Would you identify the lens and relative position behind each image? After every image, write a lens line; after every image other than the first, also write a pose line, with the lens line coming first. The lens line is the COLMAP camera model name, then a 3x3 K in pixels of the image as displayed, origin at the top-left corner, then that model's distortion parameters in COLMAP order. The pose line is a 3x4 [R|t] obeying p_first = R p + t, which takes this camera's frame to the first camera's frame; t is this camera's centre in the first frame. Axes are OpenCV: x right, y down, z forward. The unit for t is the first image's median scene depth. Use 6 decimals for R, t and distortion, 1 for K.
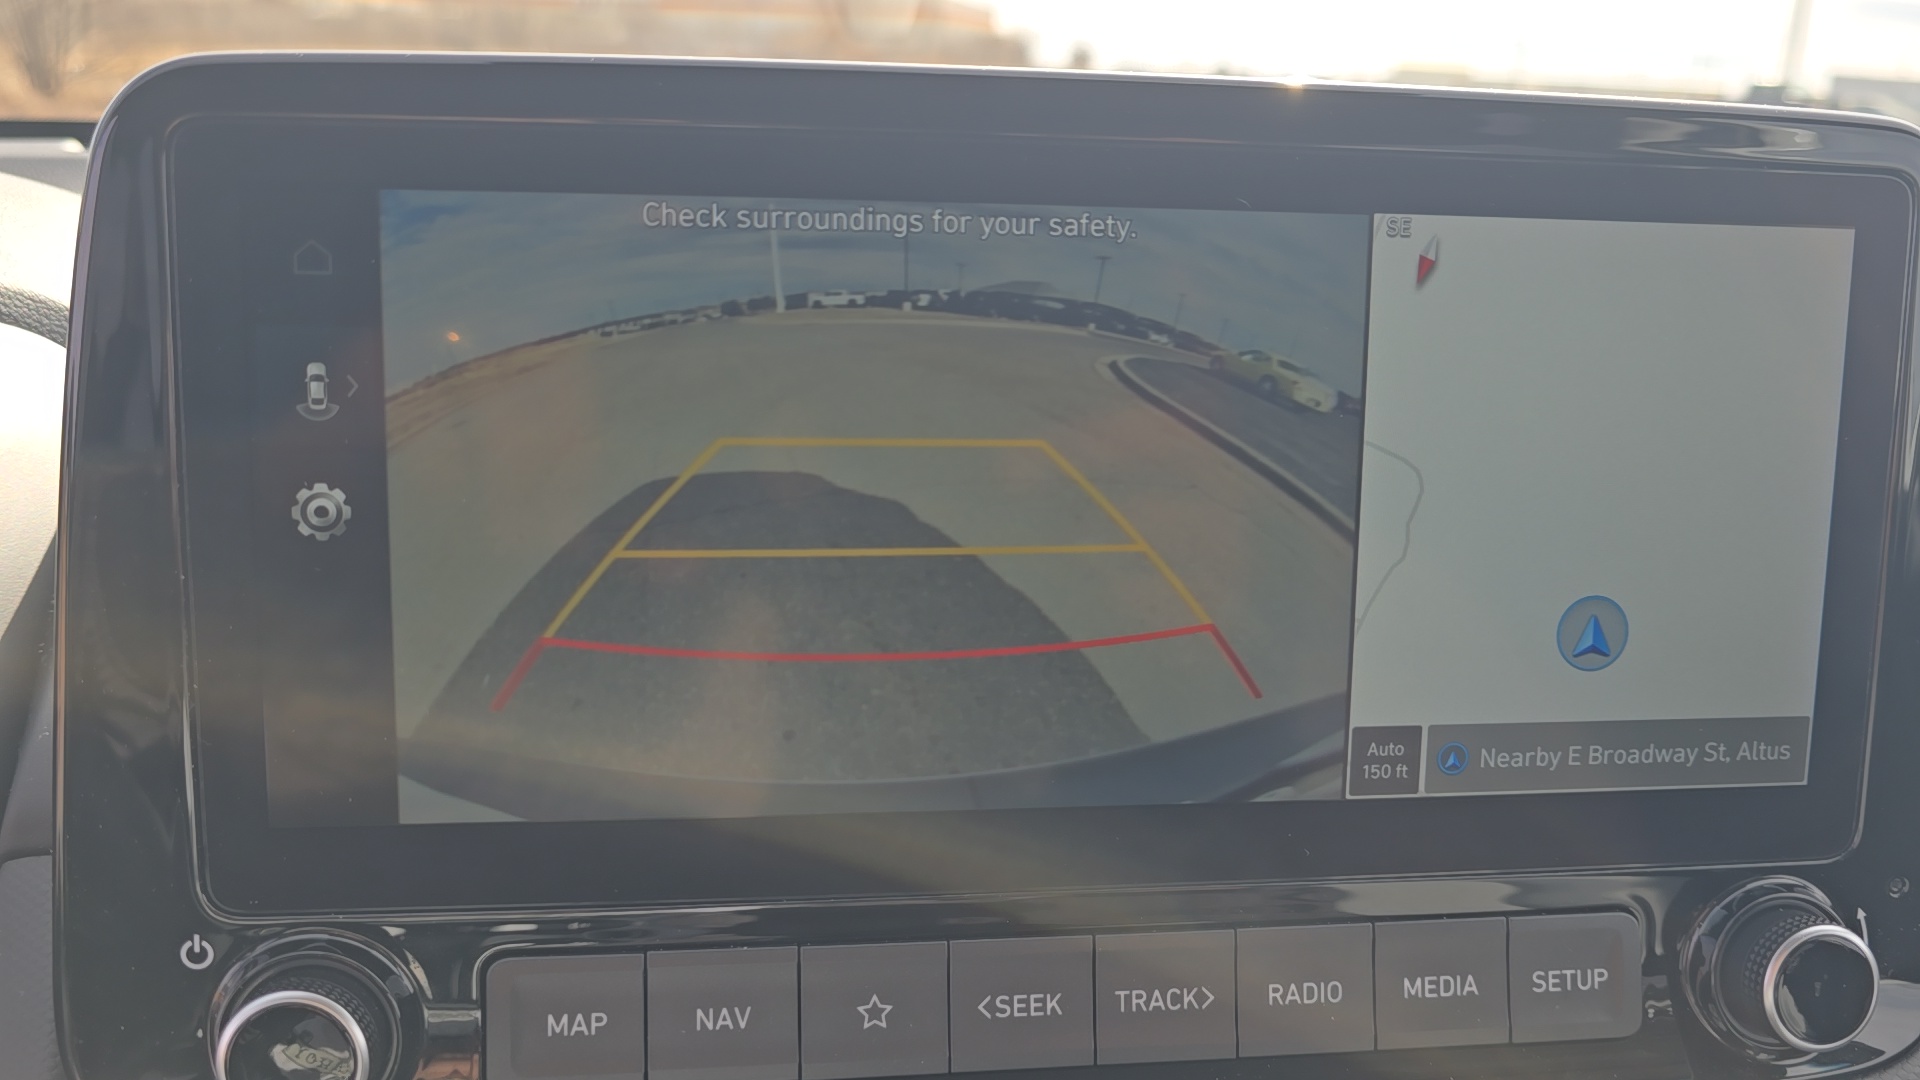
lens RADIAL K [[1628.3, 0, 960.2], [0, 1628.3, 544.9], [0, 0, 1]] dist [-0.005037, 0.018211]
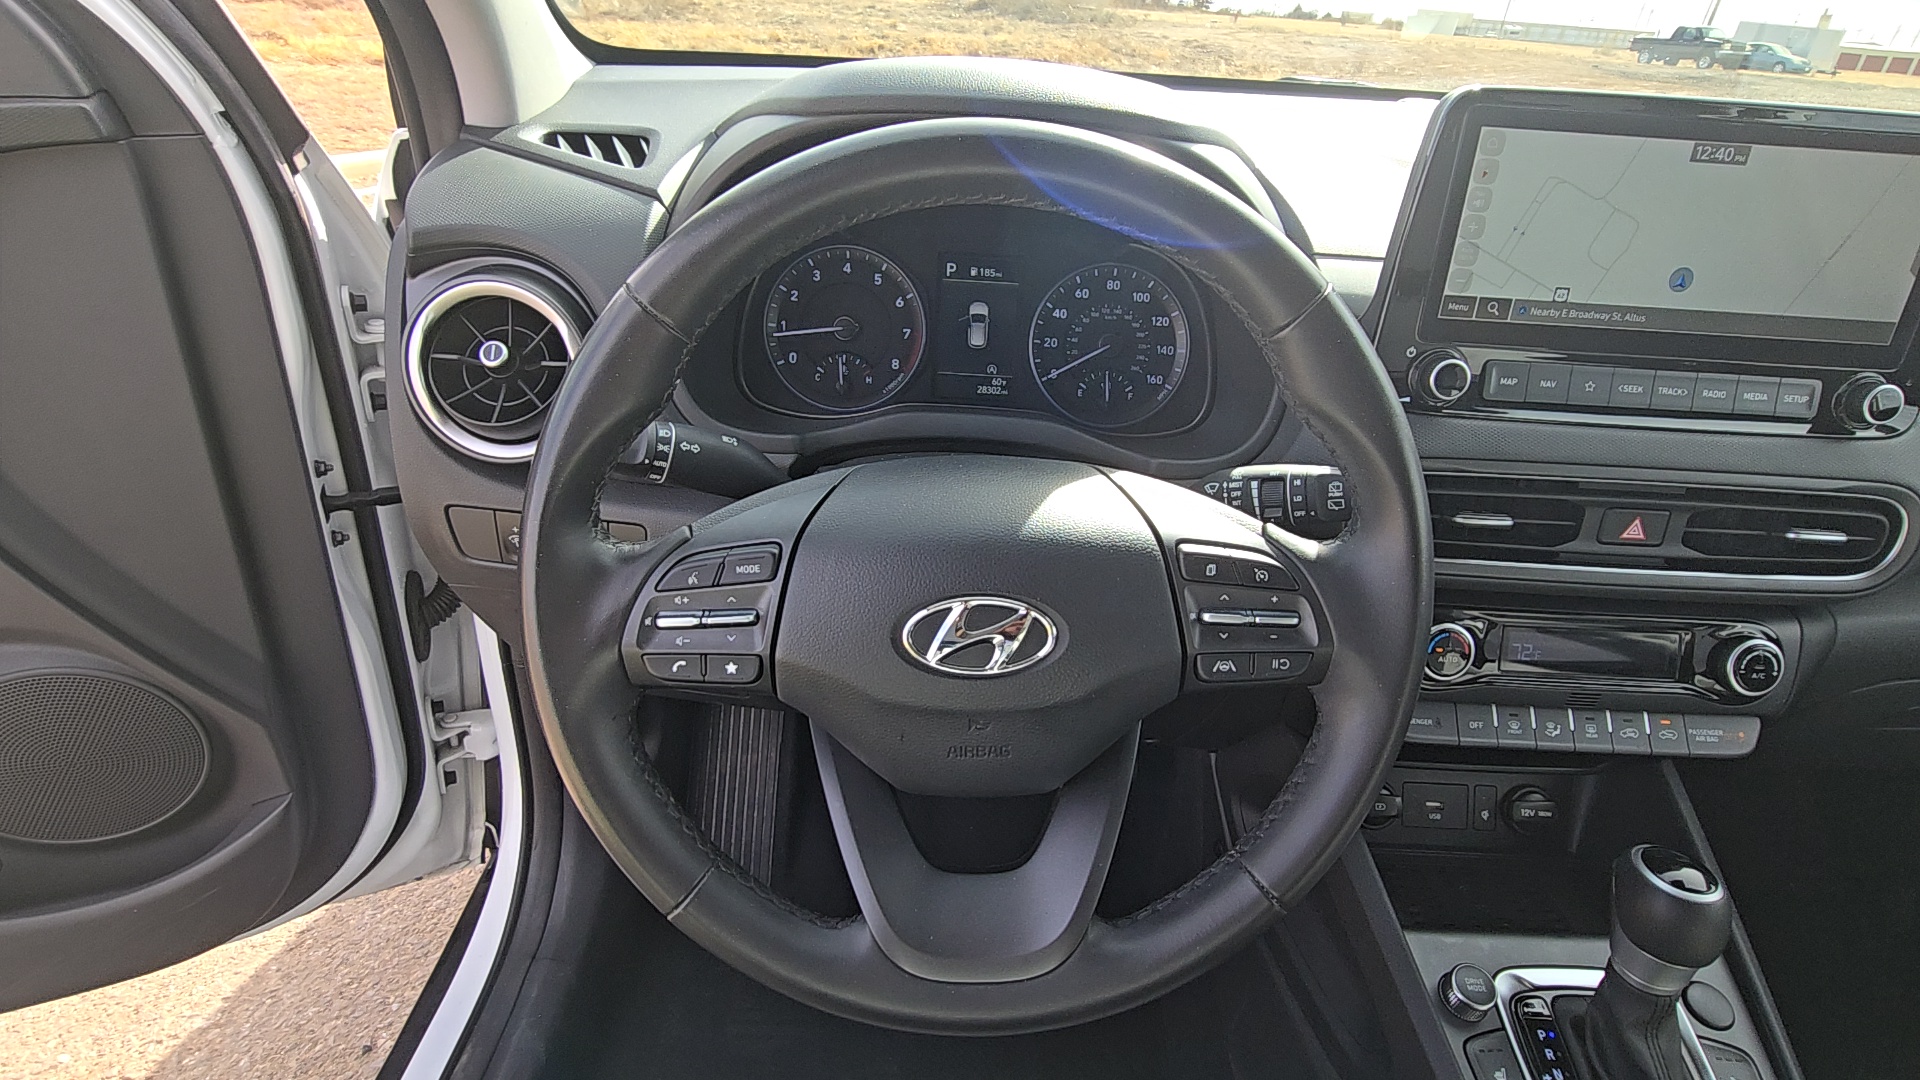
lens RADIAL K [[982.9, 0, 968.9], [0, 982.9, 545.6], [0, 0, 1]] dist [0.004257, -0.000361]
pose [[0.991861, 0.086143, -0.093761, -1.115645], [-0.062744, 0.971454, 0.228782, 0.214279], [0.110792, -0.221037, 0.968952, -1.232615]]
